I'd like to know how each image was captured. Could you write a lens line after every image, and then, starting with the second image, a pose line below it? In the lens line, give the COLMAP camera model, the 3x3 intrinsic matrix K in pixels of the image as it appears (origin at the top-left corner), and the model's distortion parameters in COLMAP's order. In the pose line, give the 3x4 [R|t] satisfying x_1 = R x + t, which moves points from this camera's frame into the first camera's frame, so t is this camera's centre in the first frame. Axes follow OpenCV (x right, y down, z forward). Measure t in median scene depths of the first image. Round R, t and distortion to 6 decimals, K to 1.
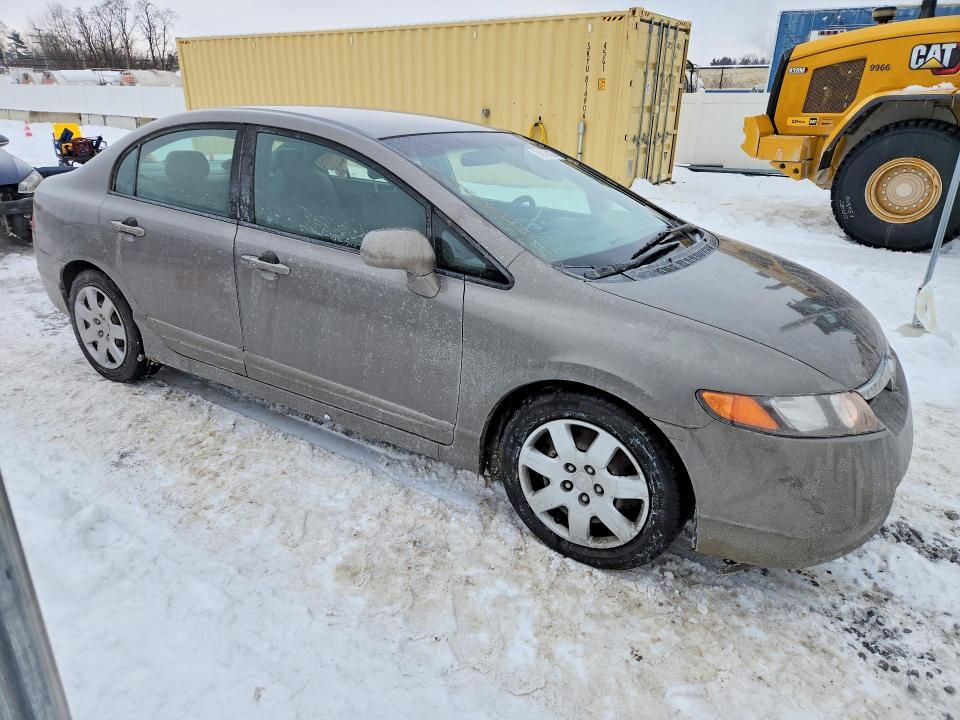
lens RADIAL K [[660.8, 0, 482.6], [0, 660.8, 362.1], [0, 0, 1]] dist [0.030499, -0.012062]
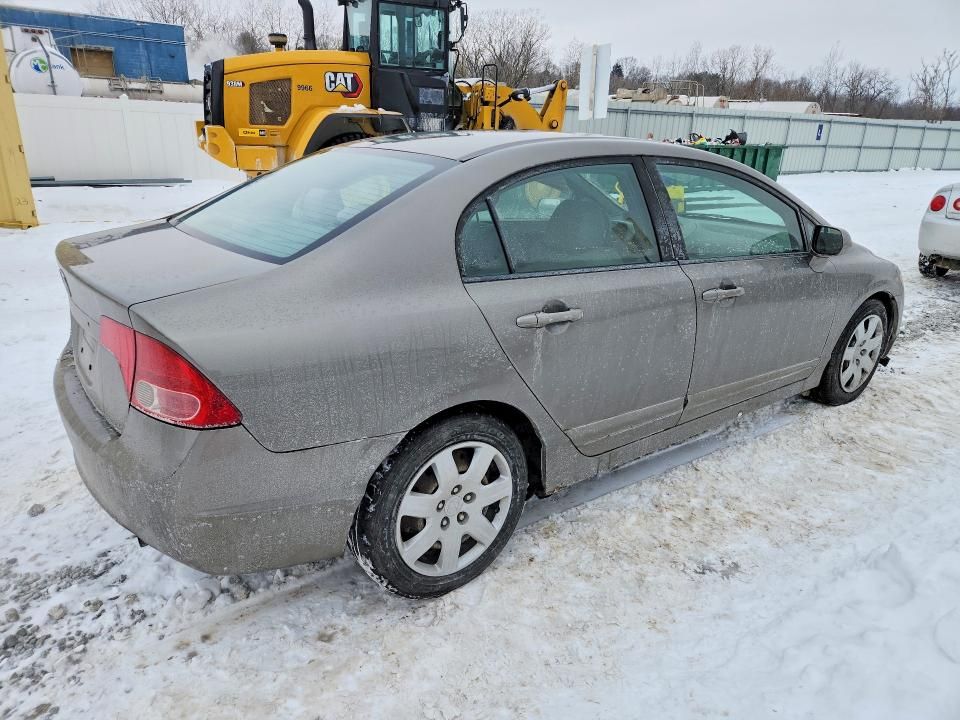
lens RADIAL K [[660.8, 0, 482.9], [0, 660.8, 361.2], [0, 0, 1]] dist [0.030499, -0.012062]
pose [[0.329052, -0.316021, 0.889863, -1.174391], [0.317239, 0.924566, 0.211037, -0.324628], [-0.889429, 0.212857, 0.404484, 0.799294]]
